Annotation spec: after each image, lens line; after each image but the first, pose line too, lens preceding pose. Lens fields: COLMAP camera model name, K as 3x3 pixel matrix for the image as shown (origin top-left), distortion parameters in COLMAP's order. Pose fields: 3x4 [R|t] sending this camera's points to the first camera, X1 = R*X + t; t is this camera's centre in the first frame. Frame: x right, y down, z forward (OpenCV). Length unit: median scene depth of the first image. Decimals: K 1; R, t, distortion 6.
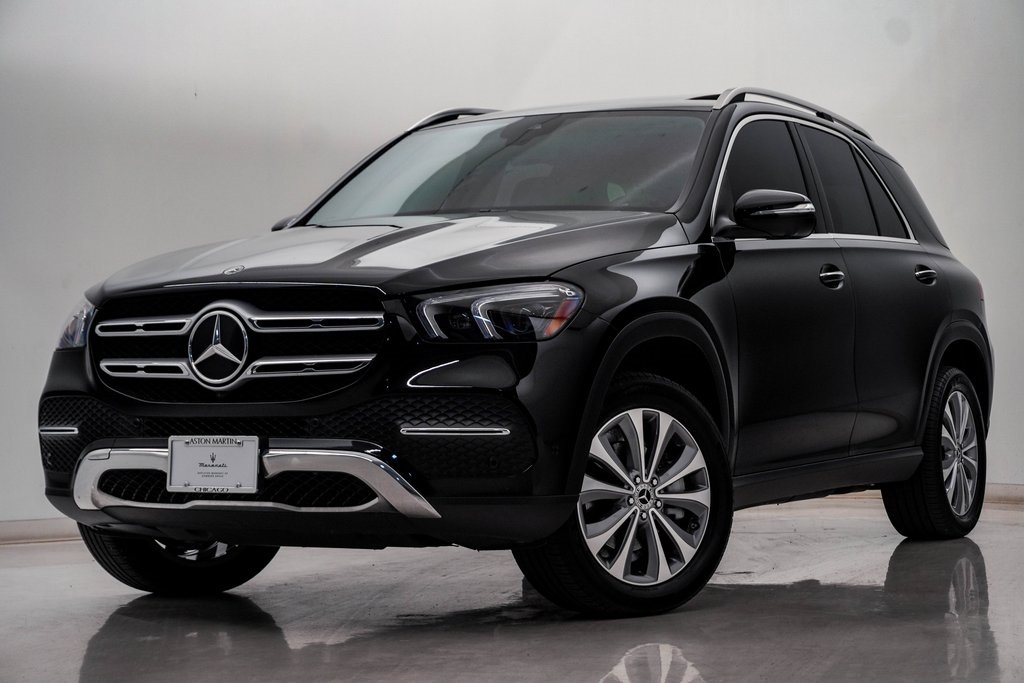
lens RADIAL K [[2200.4, 0, 511.3], [0, 2200.4, 341.3], [0, 0, 1]] dist [-0.018759, 0.000000]
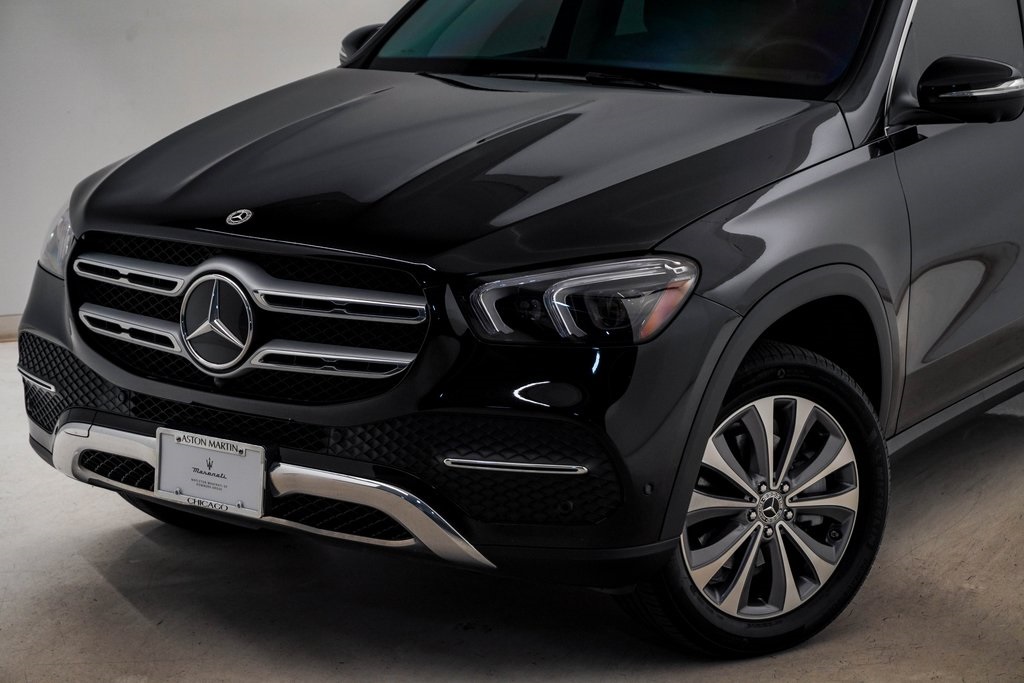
lens RADIAL K [[2200.4, 0, 508.9], [0, 2200.4, 349.7], [0, 0, 1]] dist [-0.018759, 0.000000]
pose [[0.995280, 0.044083, -0.086458, 0.033876], [-0.024032, 0.975086, 0.220523, -0.155089], [0.094025, -0.217405, 0.971542, 0.256121]]
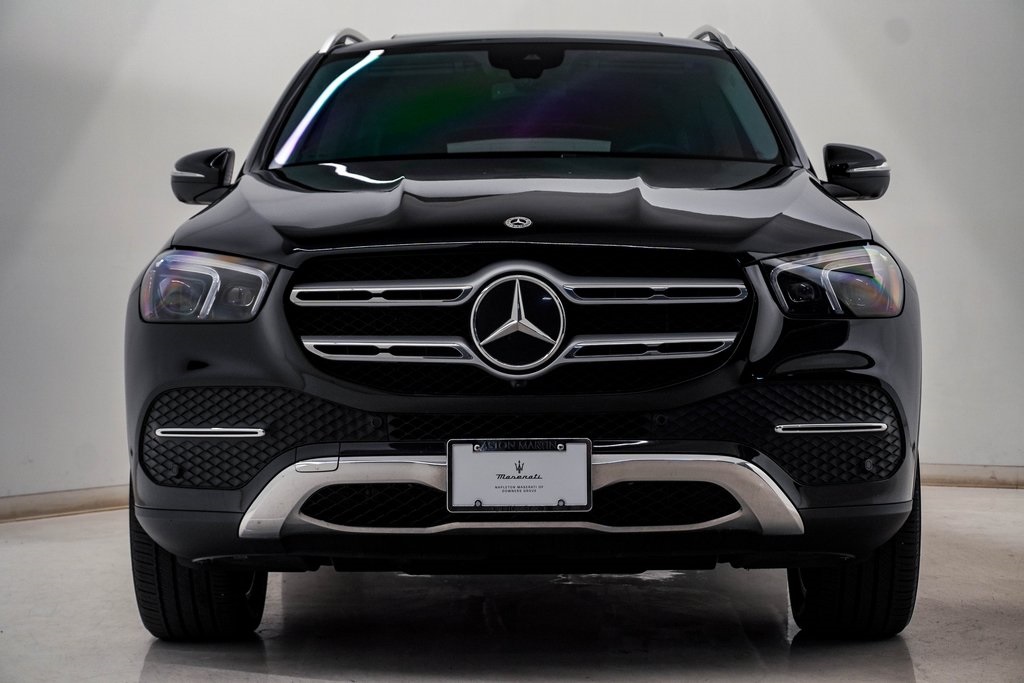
lens RADIAL K [[2200.4, 0, 517.2], [0, 2200.4, 344.1], [0, 0, 1]] dist [-0.018759, 0.000000]
pose [[0.876211, 0.007268, 0.481872, -0.489243], [-0.008665, 0.999962, 0.000674, 0.009535], [-0.481849, -0.004766, 0.876241, 0.320666]]
